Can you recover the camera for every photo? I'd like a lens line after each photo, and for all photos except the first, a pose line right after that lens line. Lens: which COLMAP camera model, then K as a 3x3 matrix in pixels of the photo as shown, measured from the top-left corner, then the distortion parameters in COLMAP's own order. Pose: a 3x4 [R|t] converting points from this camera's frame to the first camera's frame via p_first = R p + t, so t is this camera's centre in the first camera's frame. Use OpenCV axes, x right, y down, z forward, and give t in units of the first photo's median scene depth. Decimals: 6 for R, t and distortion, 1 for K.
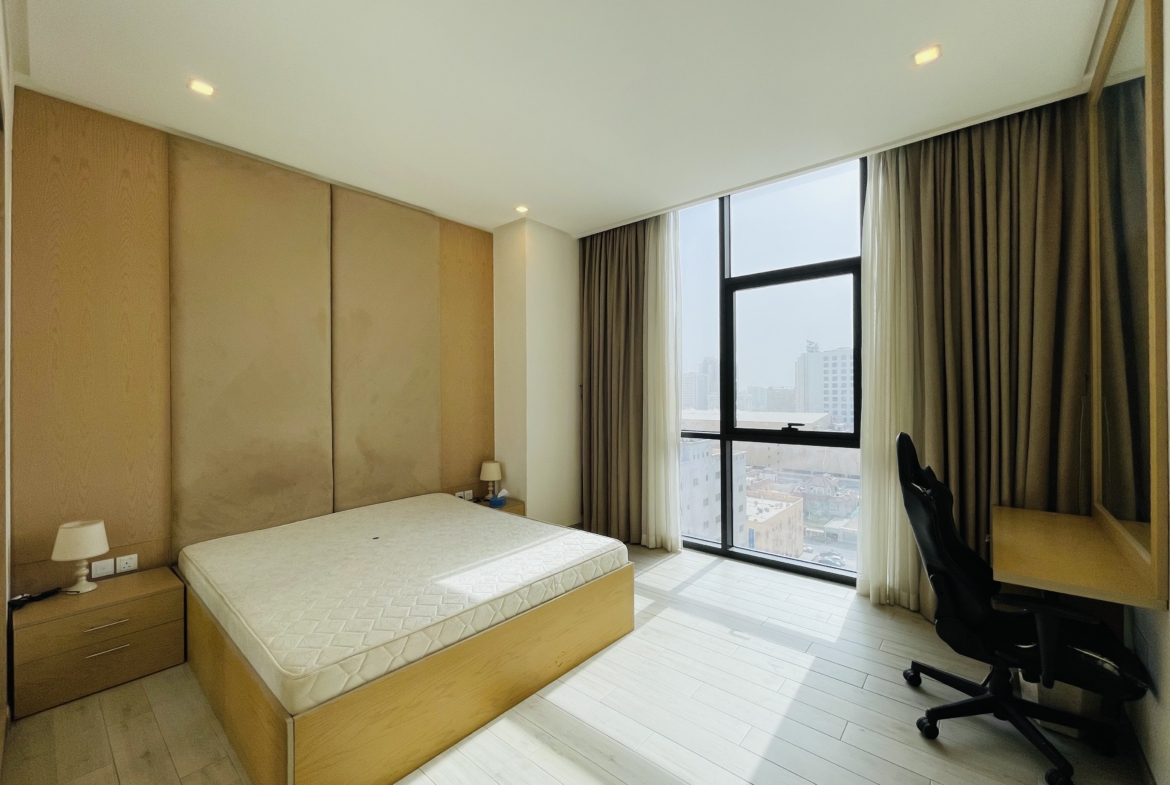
lens RADIAL K [[475.5, 0, 580.8], [0, 475.5, 392.5], [0, 0, 1]] dist [-0.010601, -0.000302]
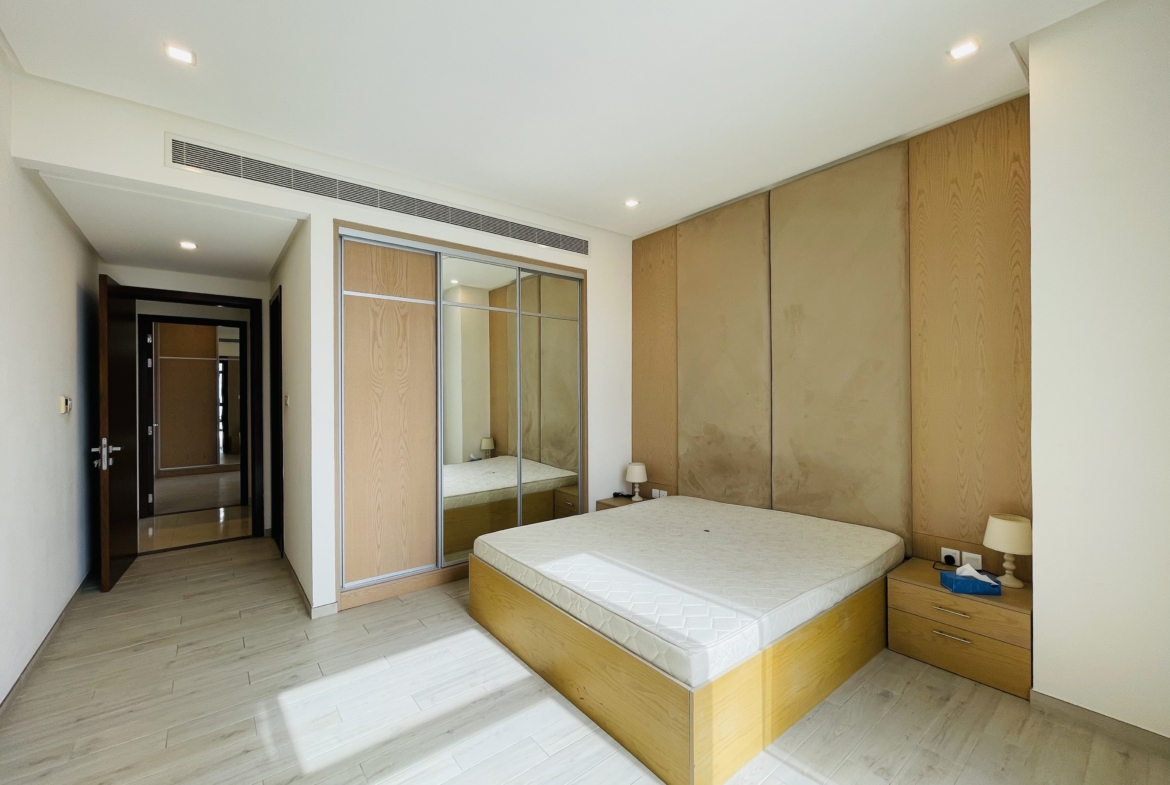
lens RADIAL K [[475.5, 0, 584.8], [0, 475.5, 390.5], [0, 0, 1]] dist [-0.010601, -0.000302]
pose [[-0.180619, 0.002820, -0.983549, 0.894430], [0.008177, 0.999966, 0.001365, -0.016149], [0.983519, -0.007796, -0.180636, 1.242534]]
